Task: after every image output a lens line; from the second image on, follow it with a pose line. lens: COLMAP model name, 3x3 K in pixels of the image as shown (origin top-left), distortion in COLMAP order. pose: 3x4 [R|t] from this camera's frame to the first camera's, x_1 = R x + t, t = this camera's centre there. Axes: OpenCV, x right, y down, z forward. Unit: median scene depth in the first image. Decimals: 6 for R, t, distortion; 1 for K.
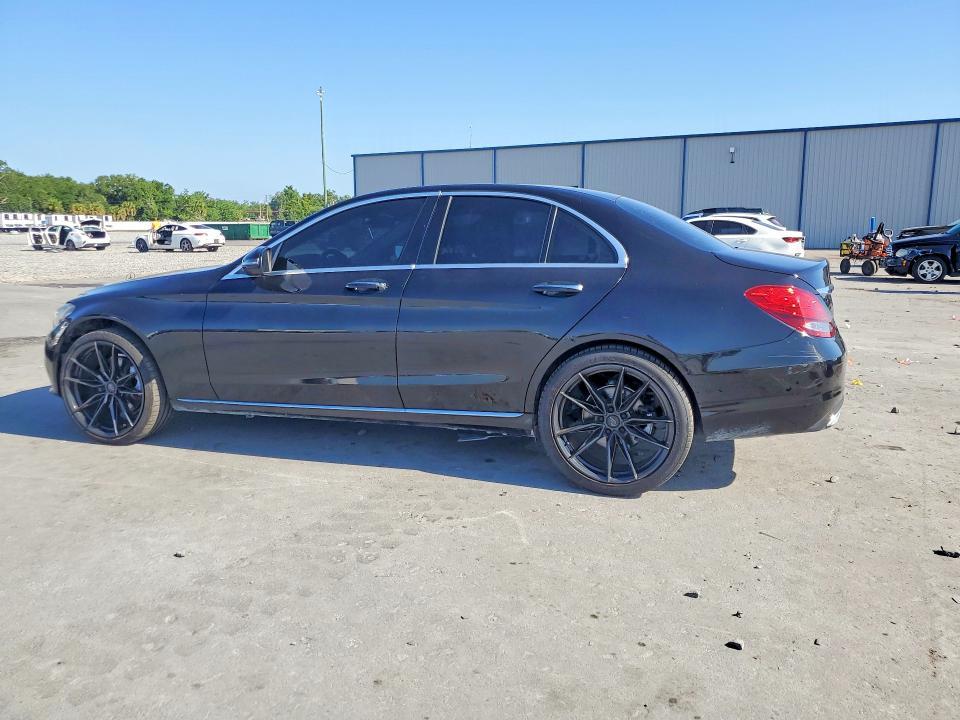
lens RADIAL K [[783.1, 0, 481.0], [0, 783.1, 355.5], [0, 0, 1]] dist [0.025999, -0.003037]
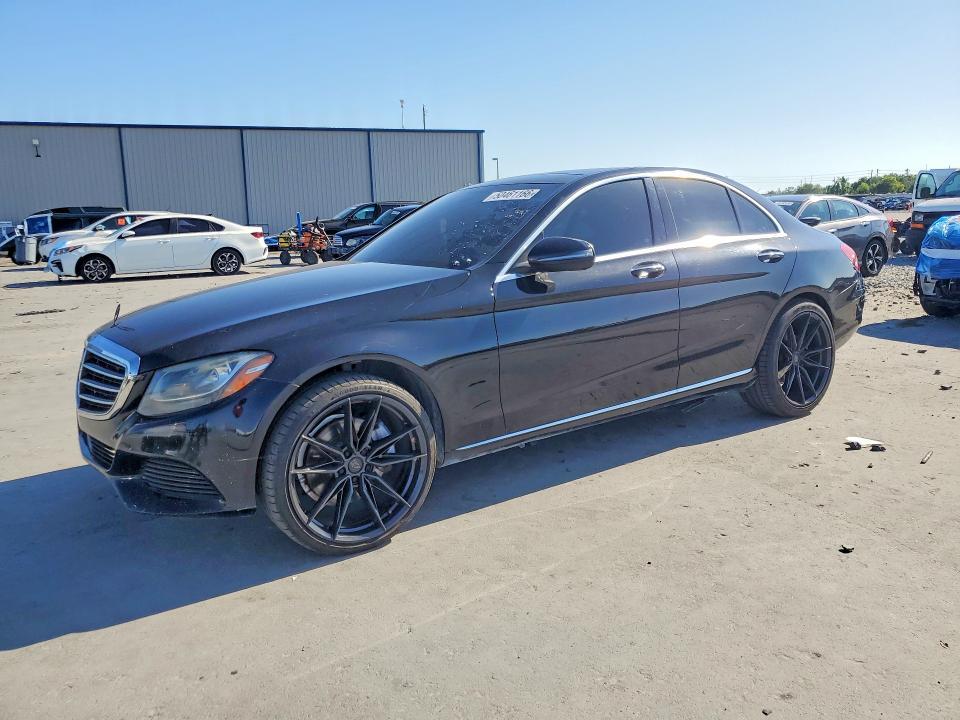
lens RADIAL K [[783.1, 0, 481.1], [0, 783.1, 365.2], [0, 0, 1]] dist [0.025999, -0.003037]
pose [[0.566536, -0.174938, 0.805254, -0.297854], [0.167341, 0.981268, 0.095443, -0.028173], [-0.806867, 0.080680, 0.585198, 0.171041]]
